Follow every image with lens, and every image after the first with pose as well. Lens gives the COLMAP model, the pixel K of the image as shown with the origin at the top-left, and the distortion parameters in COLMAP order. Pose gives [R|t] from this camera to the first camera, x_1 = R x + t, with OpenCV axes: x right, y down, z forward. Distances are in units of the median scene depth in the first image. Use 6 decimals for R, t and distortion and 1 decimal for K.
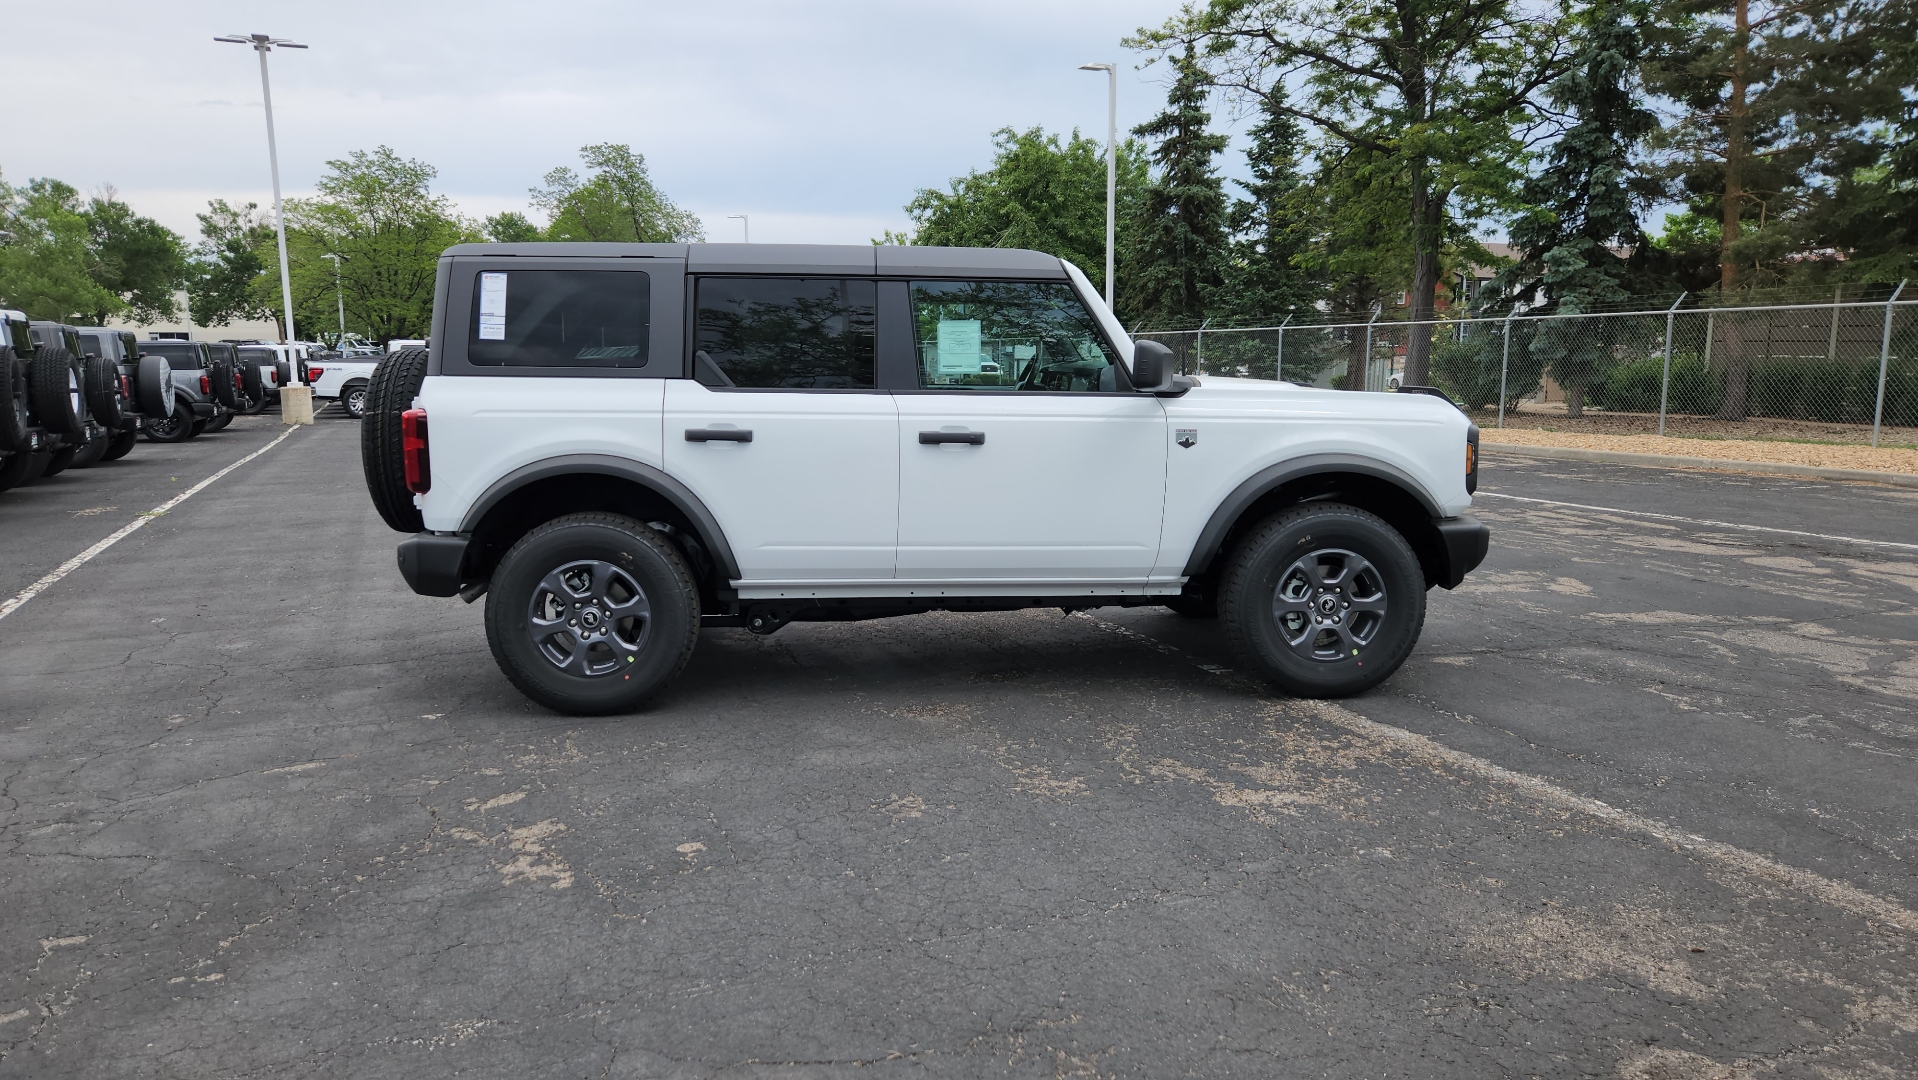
lens RADIAL K [[1284.2, 0, 932.0], [0, 1284.2, 531.3], [0, 0, 1]] dist [0.073204, -0.059834]
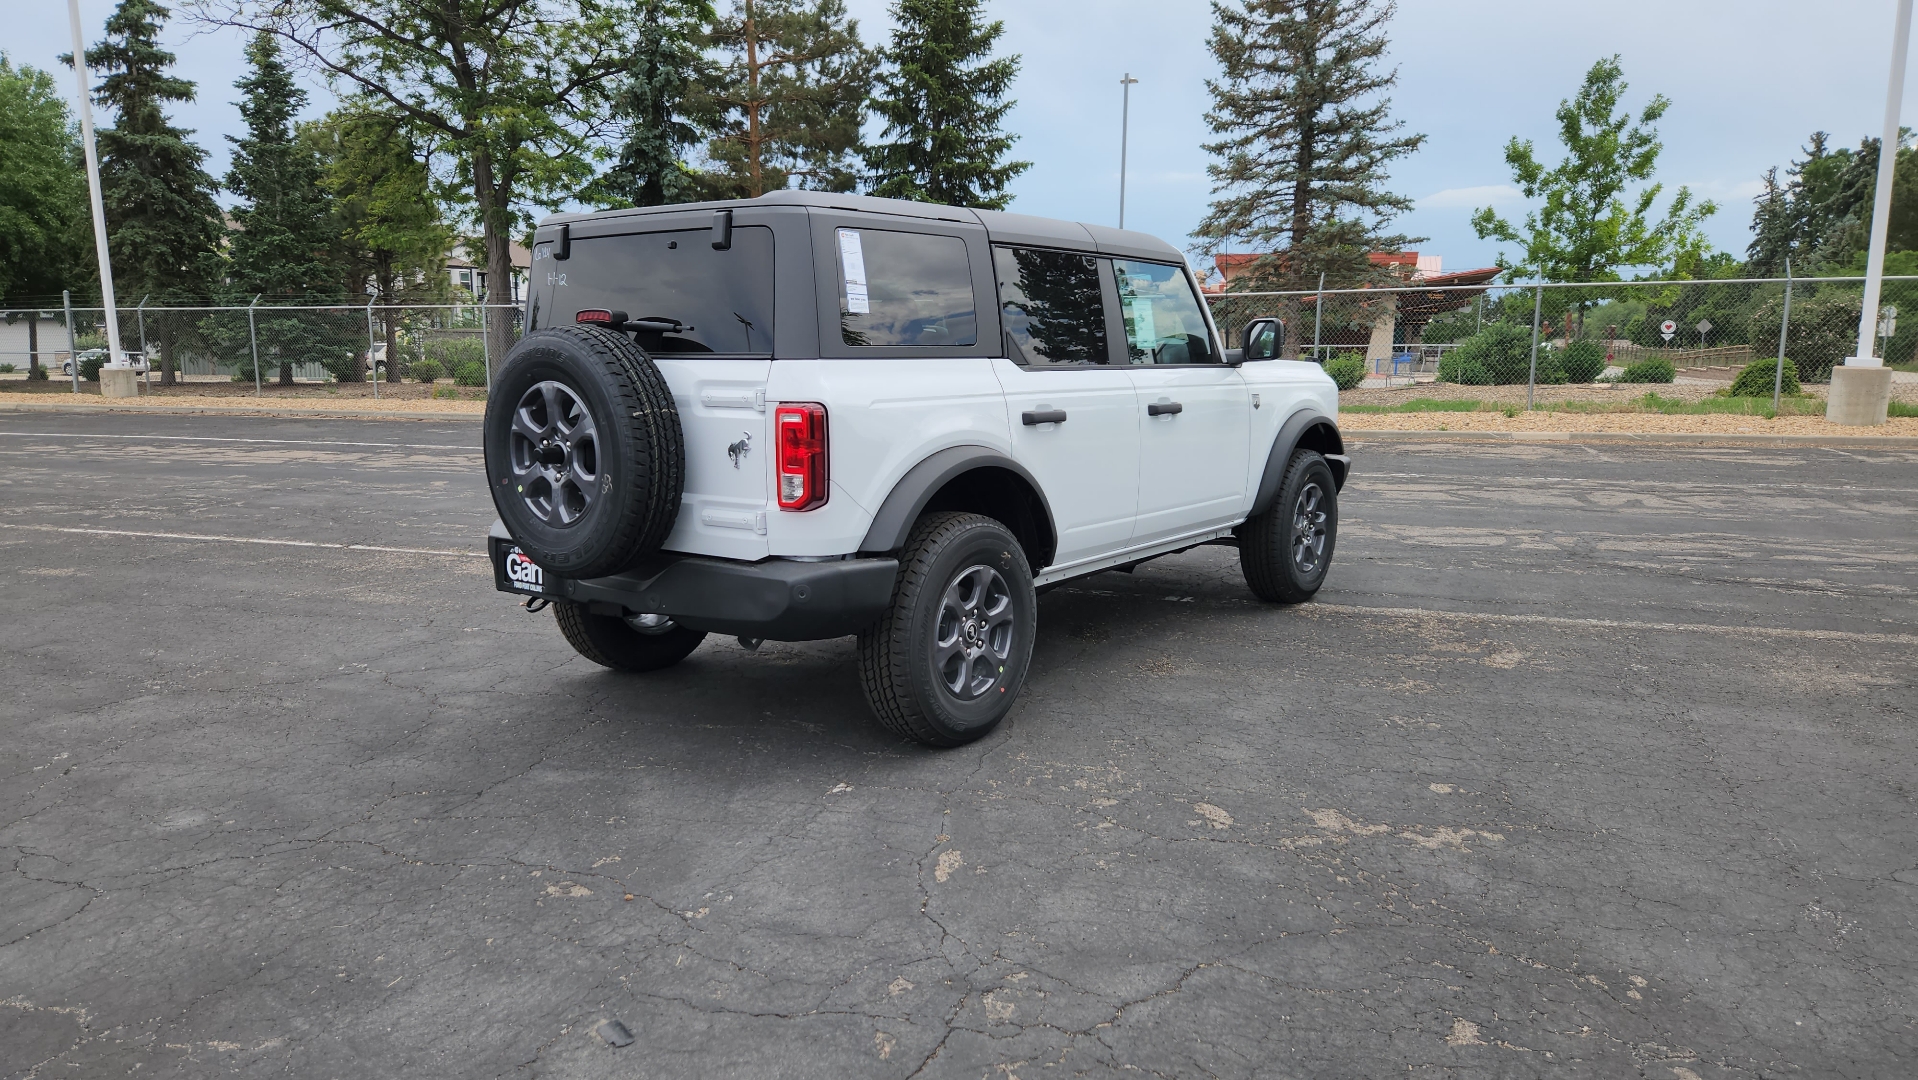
lens RADIAL K [[1280.5, 0, 919.5], [0, 1280.5, 549.0], [0, 0, 1]] dist [0.073095, -0.058218]
pose [[0.668730, -0.121869, 0.733449, -0.889096], [0.102809, 0.992155, 0.071118, -0.052860], [-0.736363, 0.027846, 0.676014, 0.417921]]
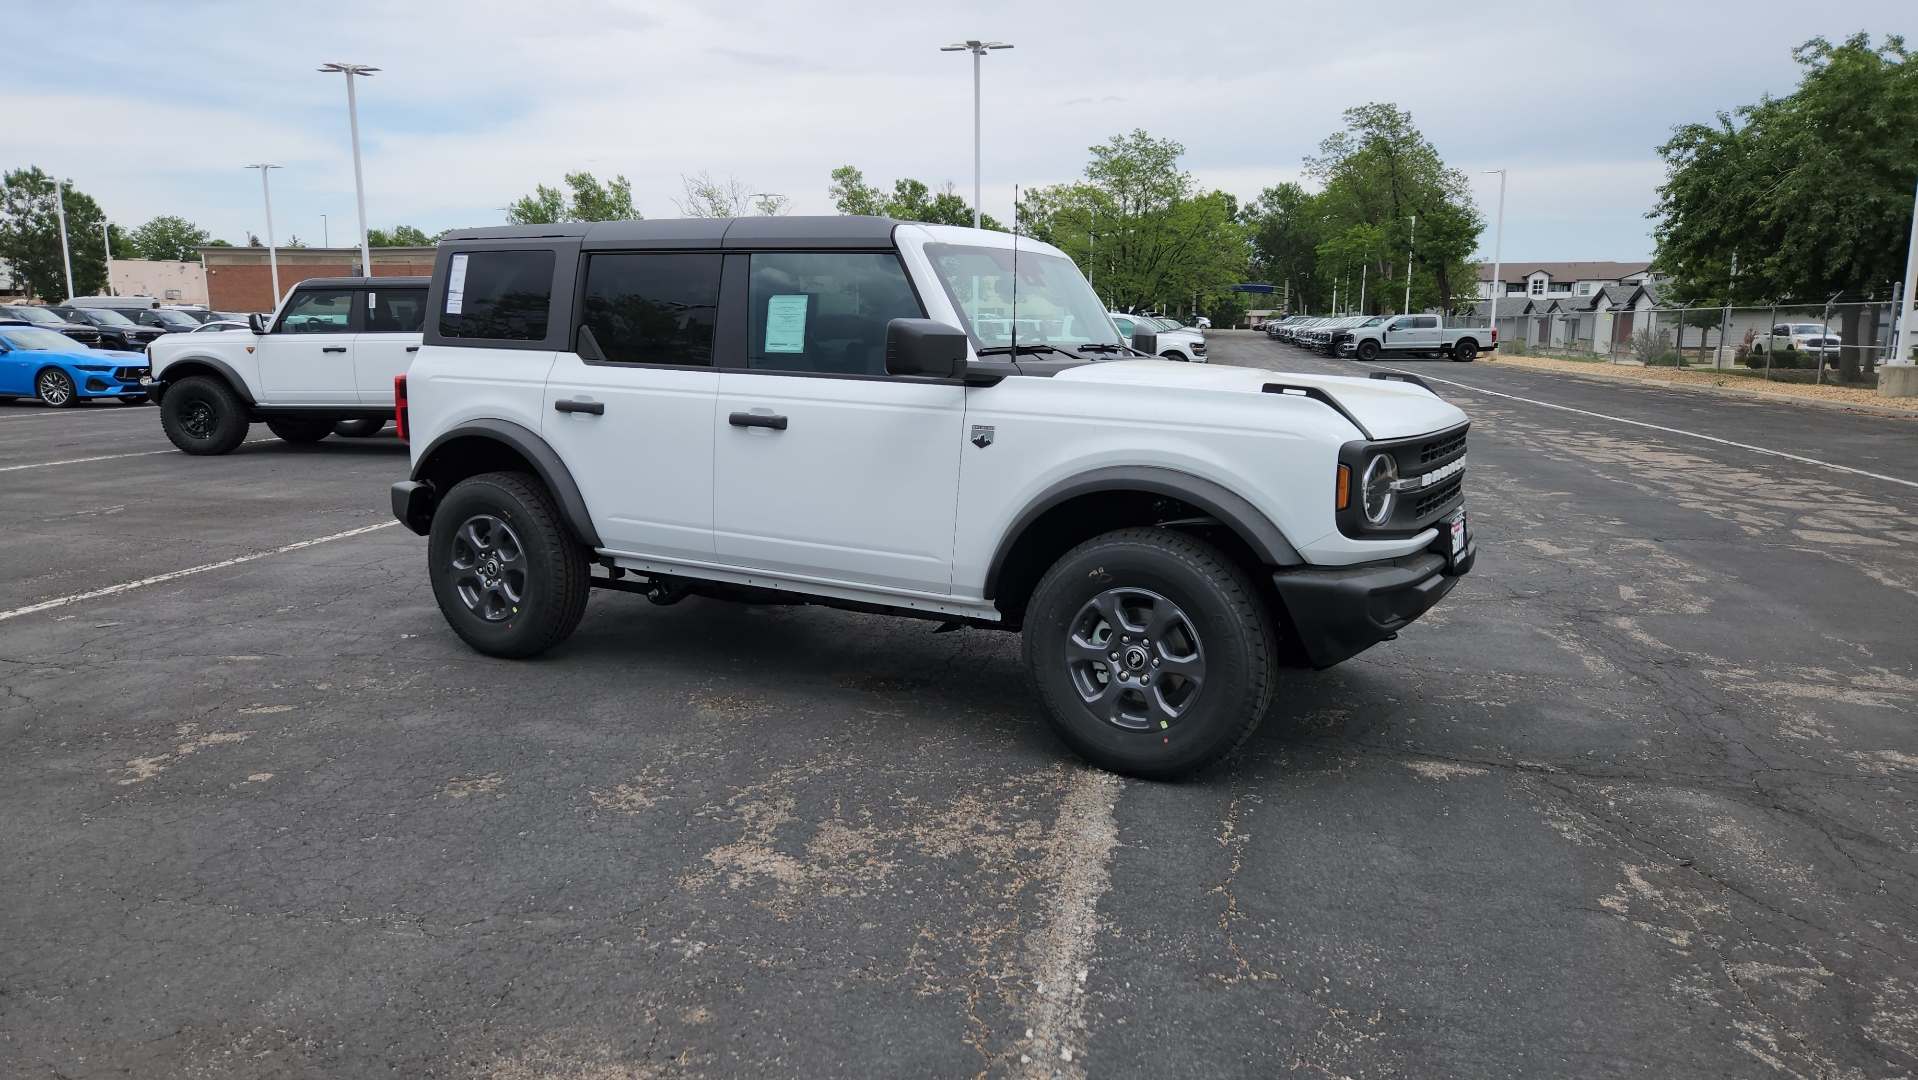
lens RADIAL K [[1284.3, 0, 923.4], [0, 1284.3, 533.6], [0, 0, 1]] dist [0.076337, -0.067871]
pose [[0.825531, 0.098527, -0.555689, 0.625808], [-0.085016, 0.995117, 0.050141, -0.046806], [0.557916, 0.005850, 0.829877, 0.279044]]
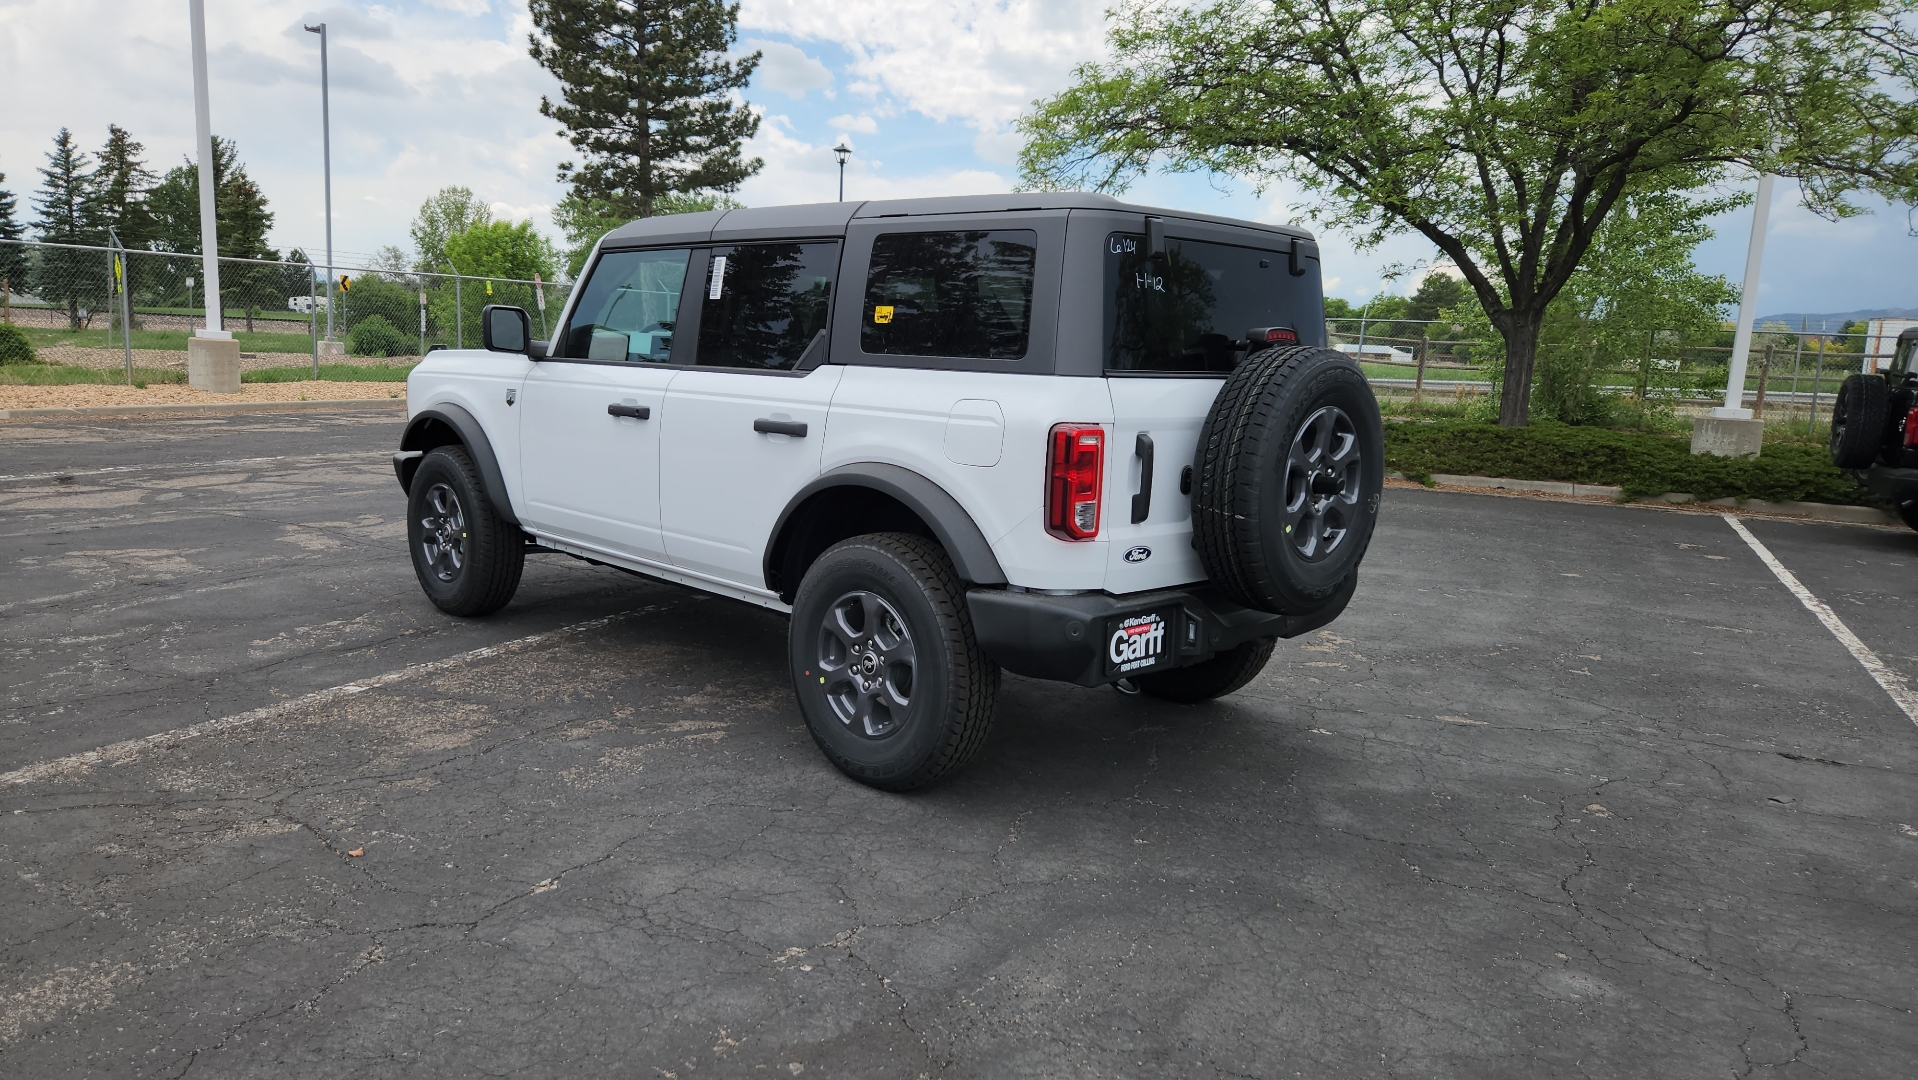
lens RADIAL K [[1284.5, 0, 917.9], [0, 1284.5, 547.2], [0, 0, 1]] dist [0.073101, -0.057004]
pose [[-0.656138, -0.147913, 0.740003, -0.856815], [0.059493, 0.967412, 0.246118, -0.237902], [-0.752292, 0.205512, -0.625956, 1.753558]]
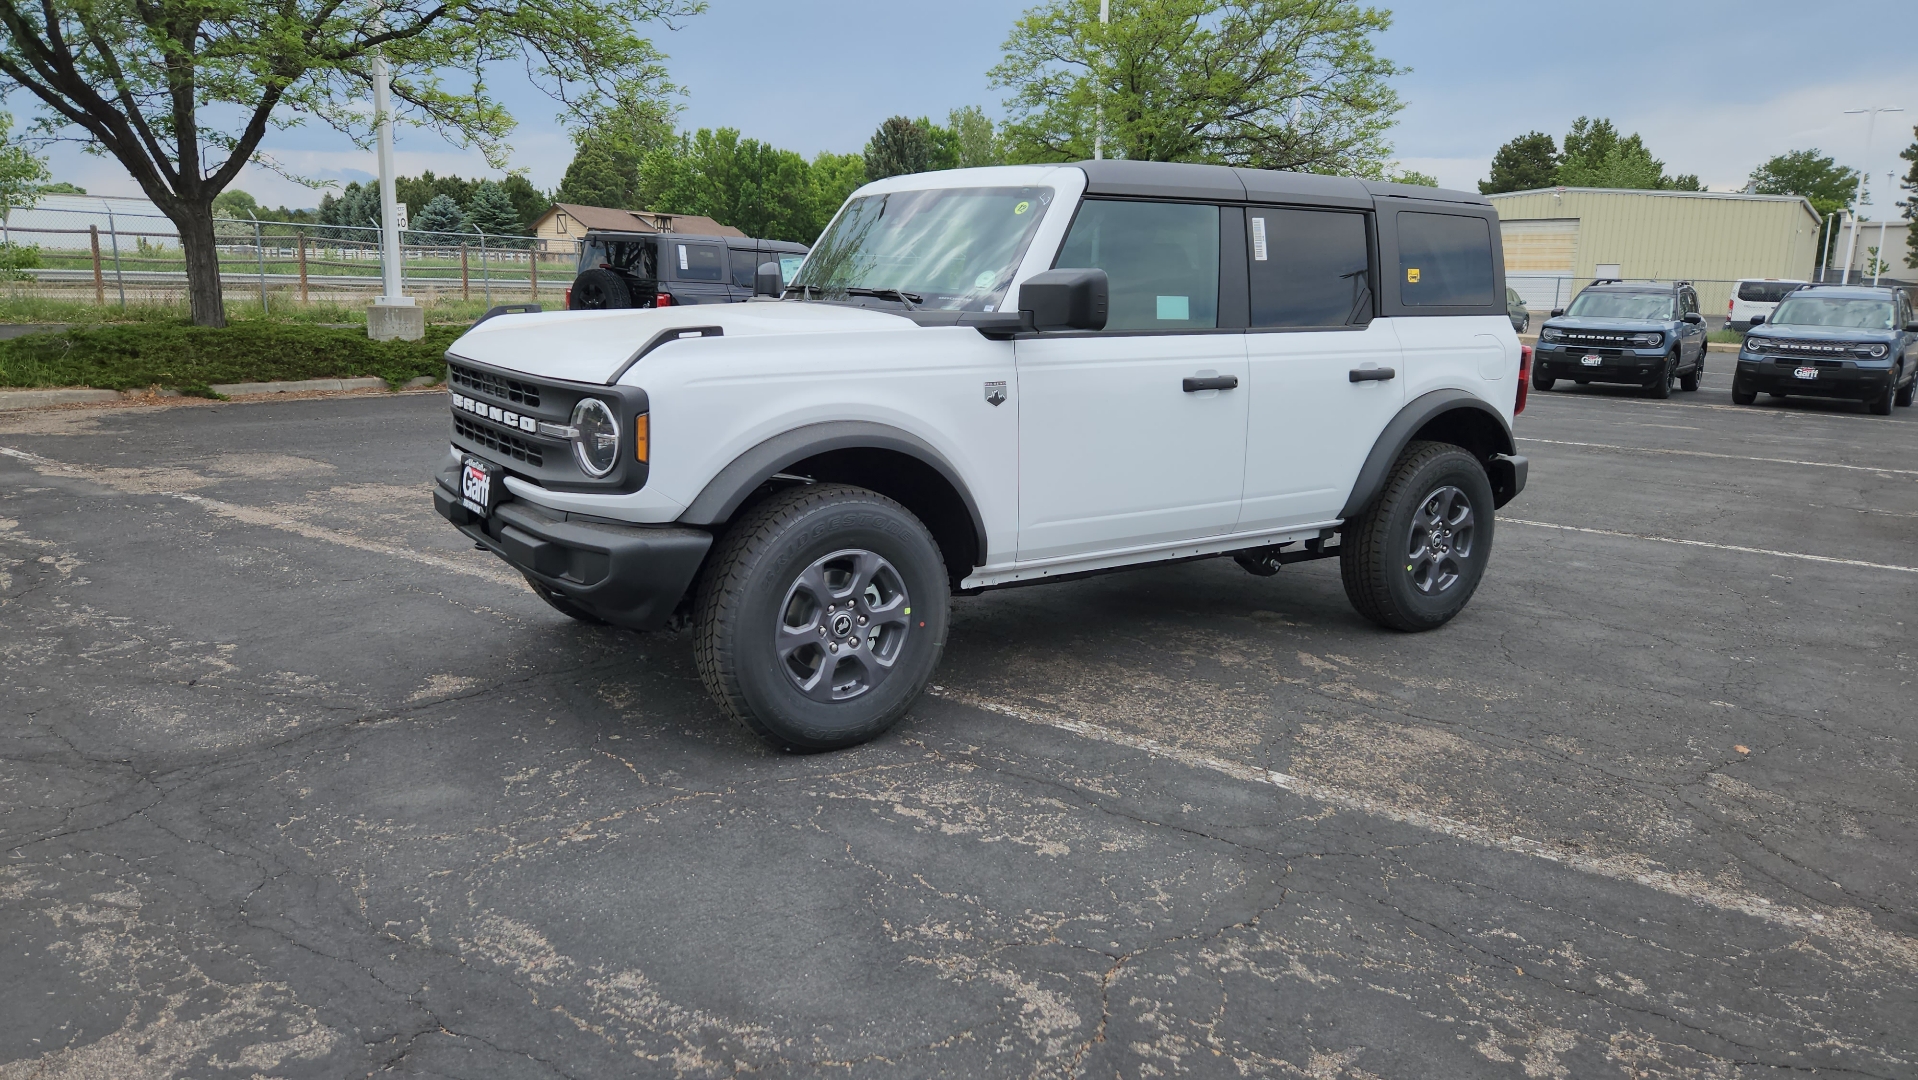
lens RADIAL K [[1282.0, 0, 915.1], [0, 1282.0, 534.0], [0, 0, 1]] dist [0.072768, -0.061331]
pose [[-0.856290, 0.077524, -0.510645, 0.613893], [-0.096679, 0.947139, 0.305911, -0.264320], [0.507367, 0.311317, -0.803530, 1.929252]]
